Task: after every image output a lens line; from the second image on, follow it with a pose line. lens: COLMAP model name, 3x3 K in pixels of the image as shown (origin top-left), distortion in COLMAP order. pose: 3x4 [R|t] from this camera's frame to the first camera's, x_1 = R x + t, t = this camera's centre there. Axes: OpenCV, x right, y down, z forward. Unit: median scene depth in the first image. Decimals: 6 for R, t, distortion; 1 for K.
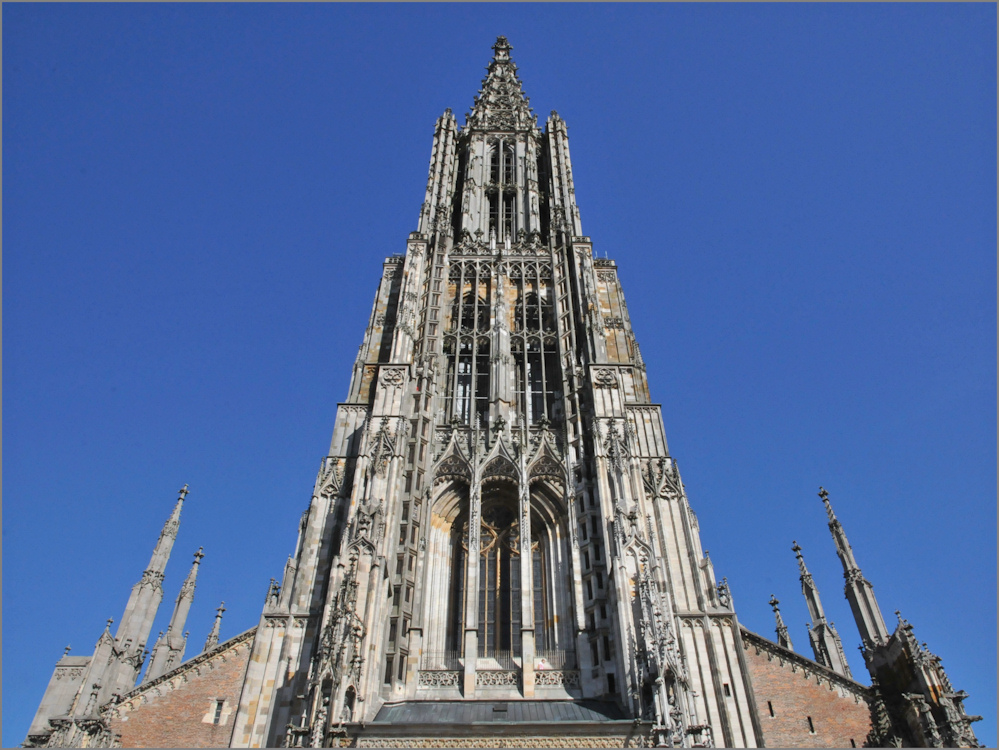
lens RADIAL K [[829.1, 0, 541.0], [0, 829.1, 375.5], [0, 0, 1]] dist [-0.132010, 0.095110]
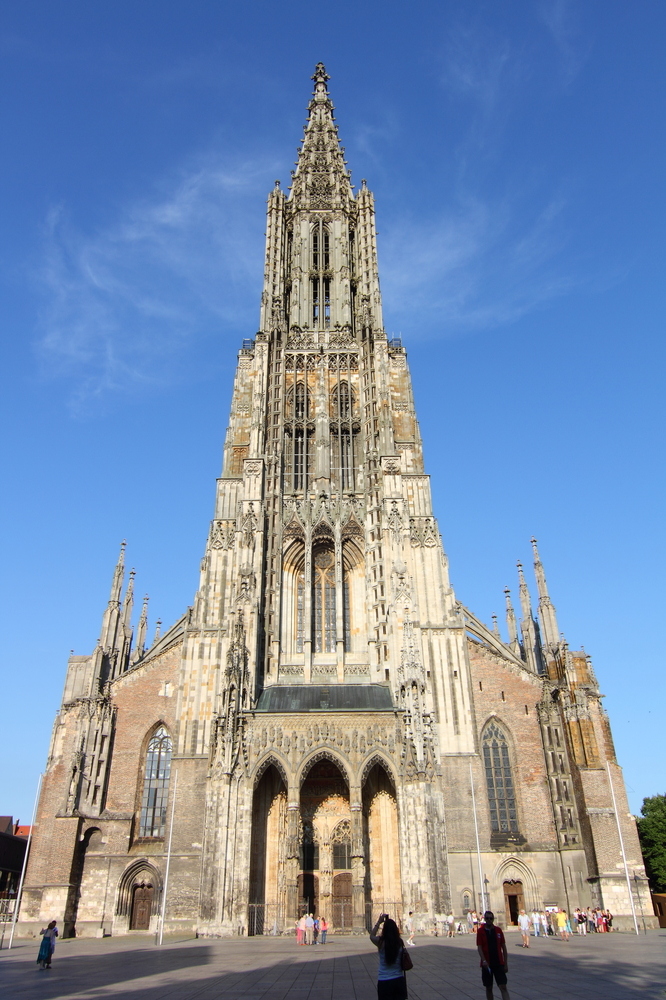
lens RADIAL K [[724.7, 0, 333.0], [0, 724.7, 500.0], [0, 0, 1]] dist [-0.006896, -0.008781]
pose [[0.998770, -0.006765, -0.049126, 0.037537], [0.020967, 0.955359, 0.294704, -0.351240], [0.044940, -0.295371, 0.954325, -0.308841]]
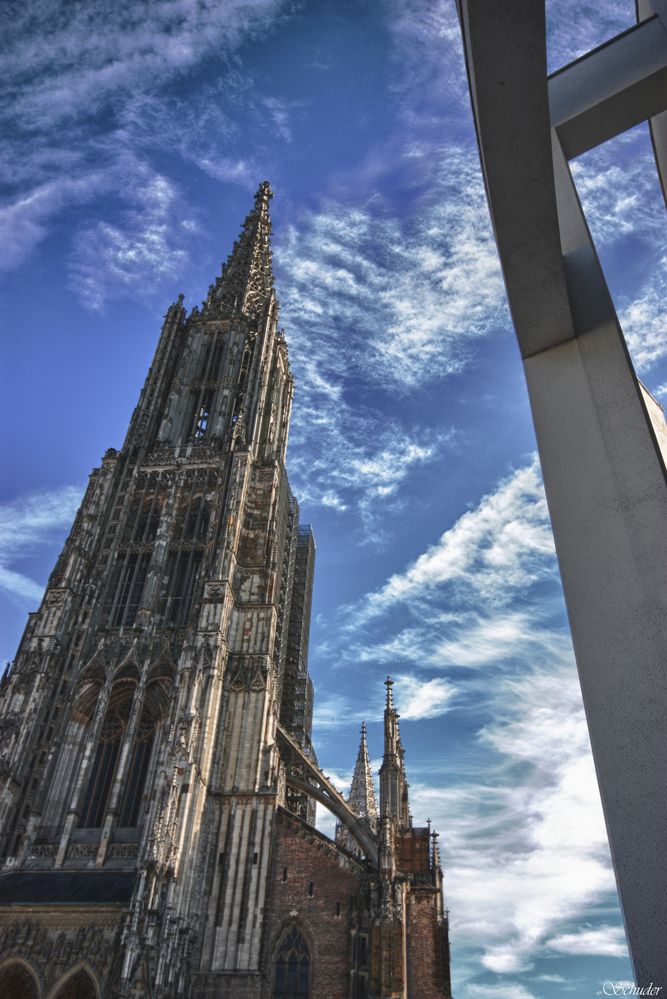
lens RADIAL K [[813.8, 0, 346.0], [0, 813.8, 498.3], [0, 0, 1]] dist [-0.006283, 0.059552]
pose [[0.987872, -0.048406, -0.147531, 0.494249], [0.062900, 0.993468, 0.095211, -0.262098], [0.141959, -0.103336, 0.984464, -0.197249]]
